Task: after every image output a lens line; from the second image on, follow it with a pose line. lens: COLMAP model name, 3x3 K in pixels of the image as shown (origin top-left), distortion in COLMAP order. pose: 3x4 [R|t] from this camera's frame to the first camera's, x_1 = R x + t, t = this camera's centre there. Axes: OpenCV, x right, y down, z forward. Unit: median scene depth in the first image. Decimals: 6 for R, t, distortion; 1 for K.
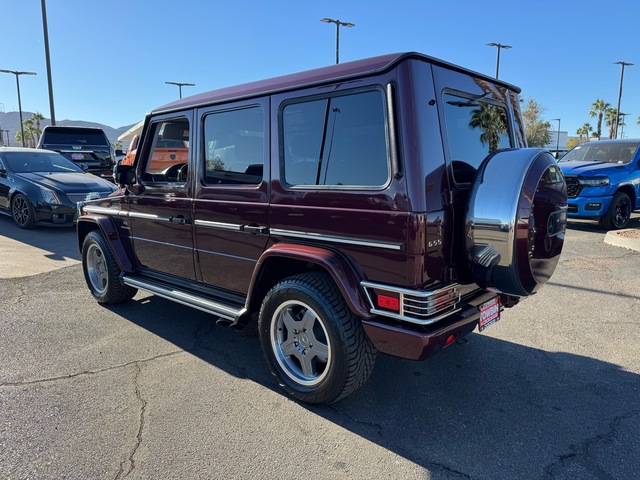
lens RADIAL K [[443.9, 0, 320.0], [0, 443.9, 240.0], [0, 0, 1]] dist [0.104591, -0.163280]
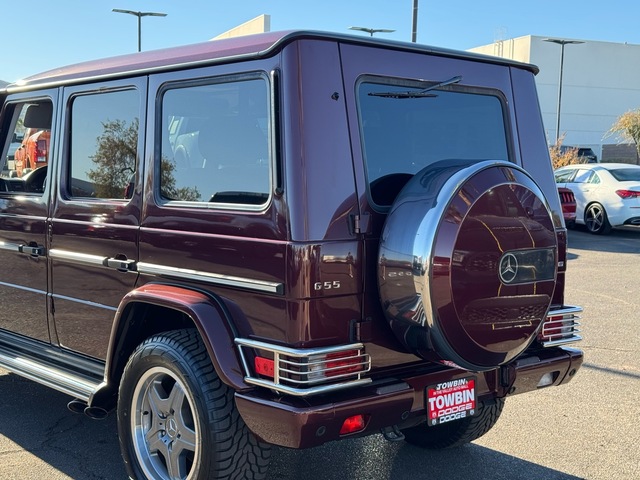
lens RADIAL K [[938.7, 0, 367.7], [0, 938.7, 229.7], [0, 0, 1]] dist [0.024423, -0.126301]
pose [[0.996405, 0.032113, -0.078392, 0.362302], [-0.039627, 0.994567, -0.096261, 0.050571], [0.074875, 0.099021, 0.992264, -0.428739]]
